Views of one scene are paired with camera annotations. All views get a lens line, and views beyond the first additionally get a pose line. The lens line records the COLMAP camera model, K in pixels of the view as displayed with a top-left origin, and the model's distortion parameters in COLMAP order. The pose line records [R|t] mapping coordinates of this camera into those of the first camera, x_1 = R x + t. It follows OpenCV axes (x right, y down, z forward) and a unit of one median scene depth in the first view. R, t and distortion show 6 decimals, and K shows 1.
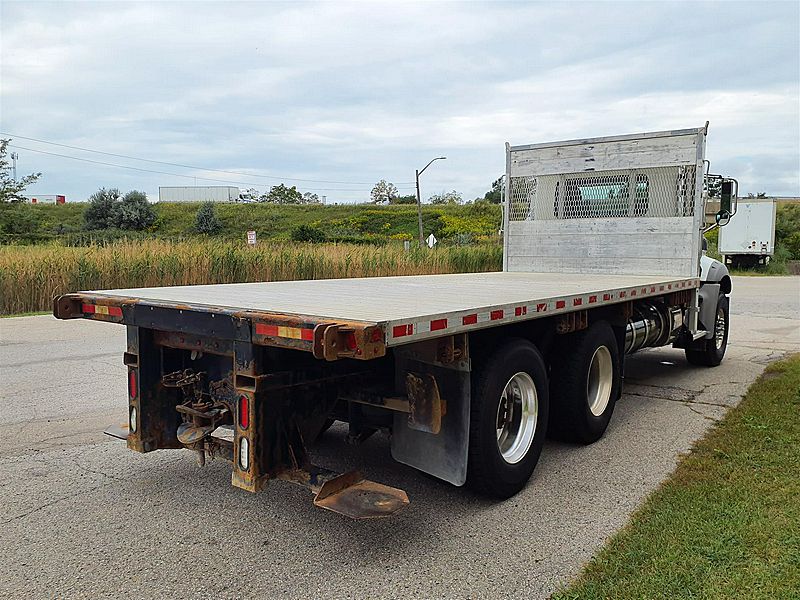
lens RADIAL K [[631.6, 0, 396.3], [0, 631.6, 303.9], [0, 0, 1]] dist [0.058107, -0.047042]
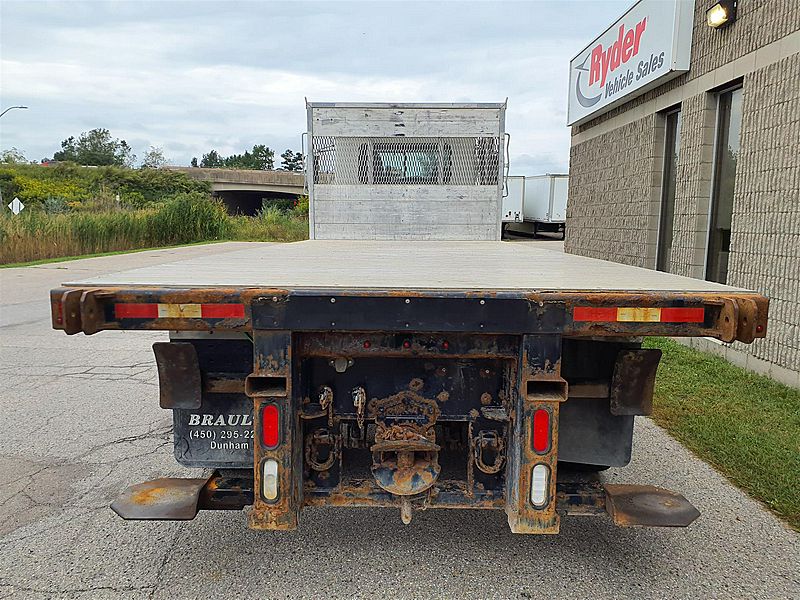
lens RADIAL K [[631.6, 0, 396.7], [0, 631.6, 305.8], [0, 0, 1]] dist [0.058107, -0.047042]
pose [[0.814153, -0.079722, 0.575152, -0.296810], [0.050516, 0.996499, 0.066616, -0.011149], [-0.578449, -0.025181, 0.815330, 0.190765]]
